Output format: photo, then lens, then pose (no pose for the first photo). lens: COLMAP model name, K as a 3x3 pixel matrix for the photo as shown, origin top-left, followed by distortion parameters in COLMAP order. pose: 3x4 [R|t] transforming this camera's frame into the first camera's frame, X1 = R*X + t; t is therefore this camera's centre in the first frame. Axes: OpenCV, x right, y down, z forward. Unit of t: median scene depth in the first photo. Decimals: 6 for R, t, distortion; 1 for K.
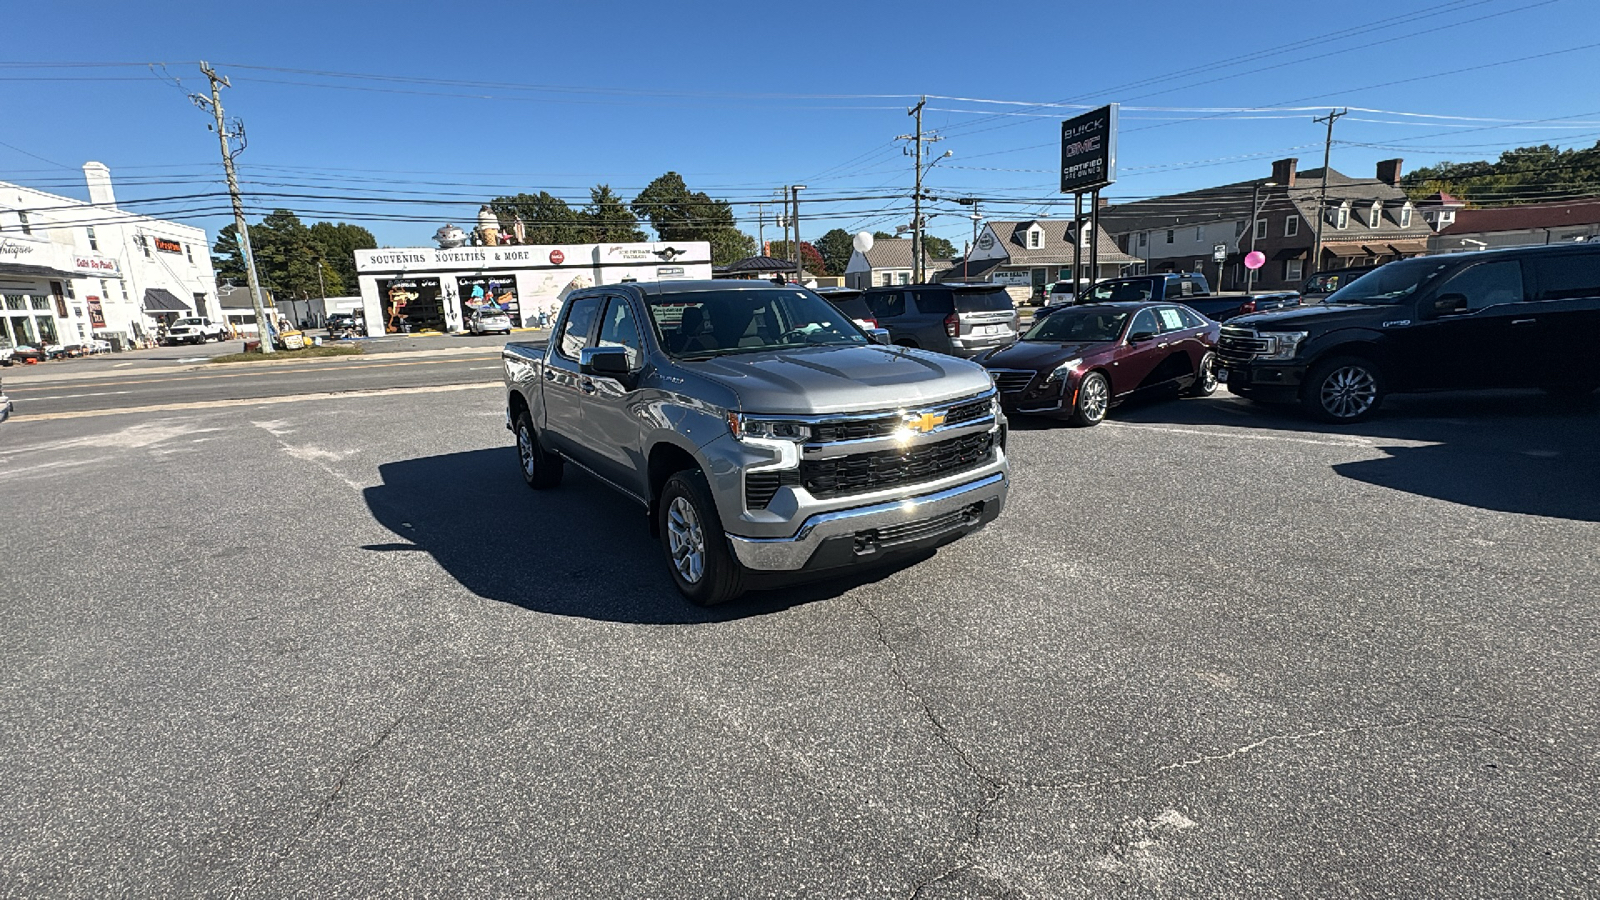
lens RADIAL K [[731.8, 0, 794.1], [0, 731.8, 447.7], [0, 0, 1]] dist [-0.003519, 0.001239]
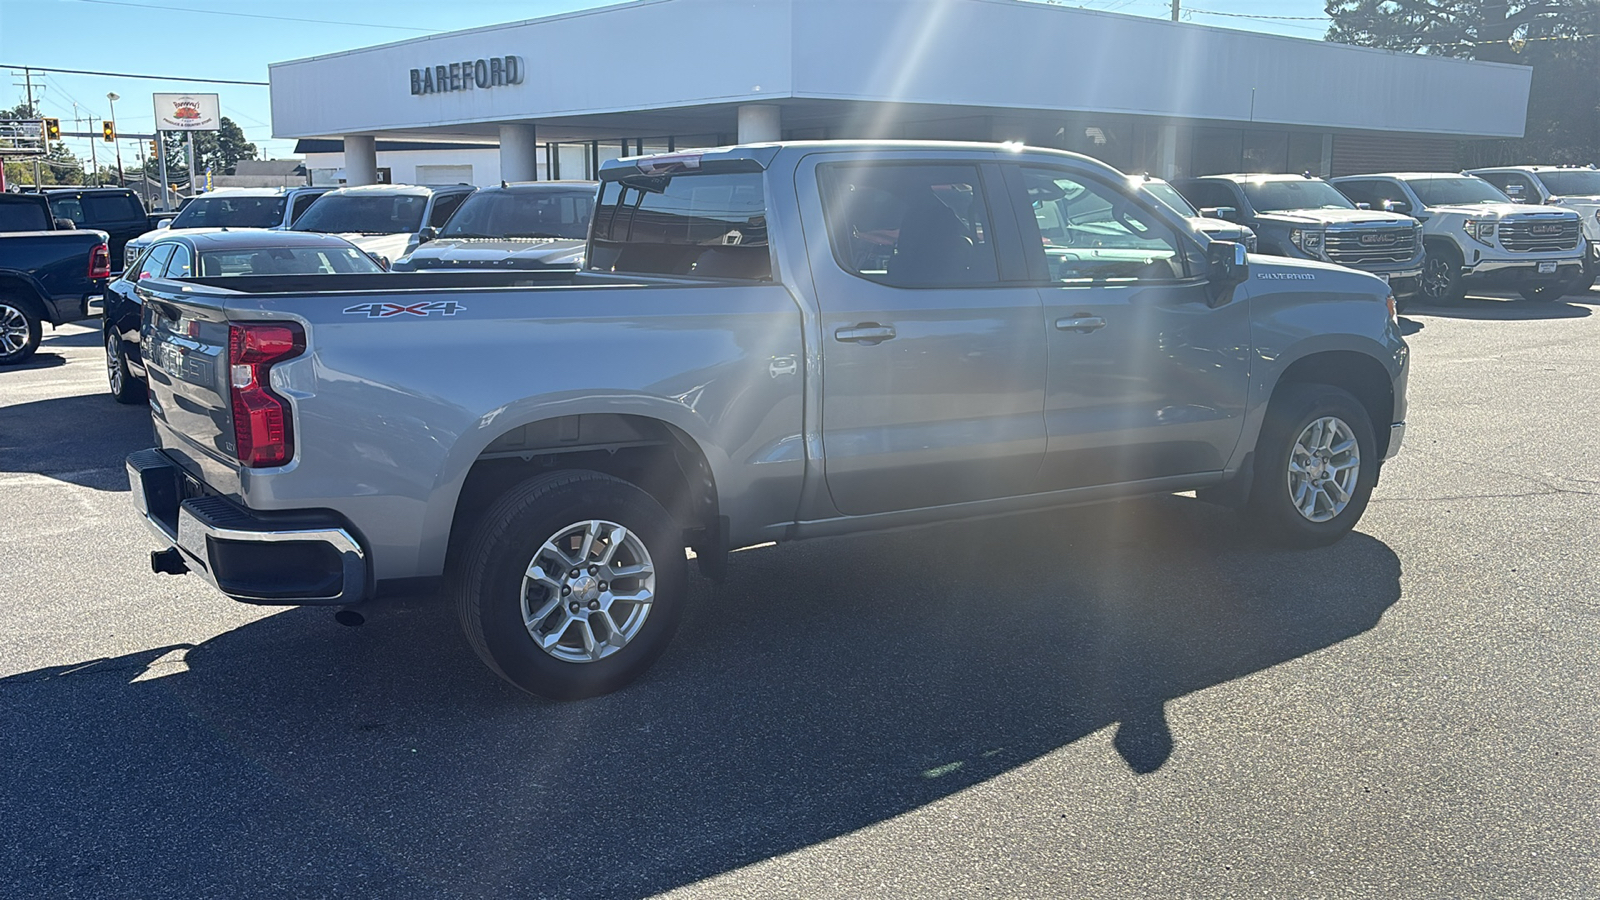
lens RADIAL K [[1481.9, 0, 789.1], [0, 1481.9, 459.3], [0, 0, 1]] dist [0.029717, 0.000000]
pose [[0.014493, -0.124218, 0.992149, -0.167353], [0.204961, 0.971553, 0.118645, -0.019067], [-0.978663, 0.201632, 0.039540, 0.139886]]
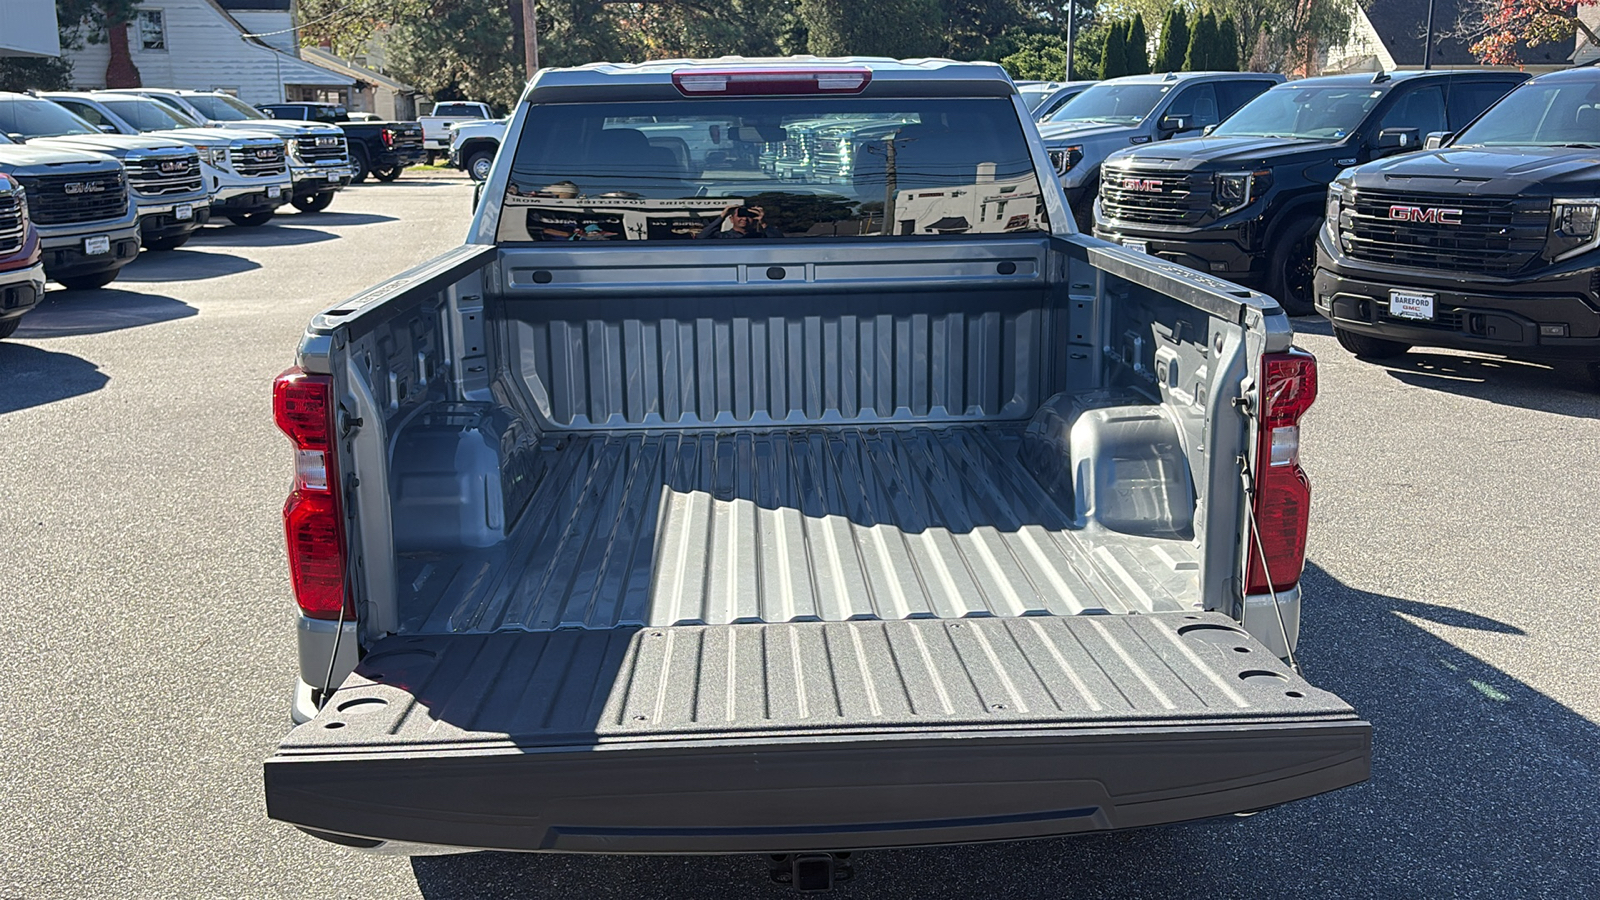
lens RADIAL K [[1481.9, 0, 812.3], [0, 1481.9, 444.4], [0, 0, 1]] dist [0.029717, 0.000000]
pose [[-0.863577, -0.058740, 0.500783, -0.082632], [0.145195, 0.922152, 0.358546, -0.043680], [-0.482859, 0.382343, -0.787821, 0.233097]]
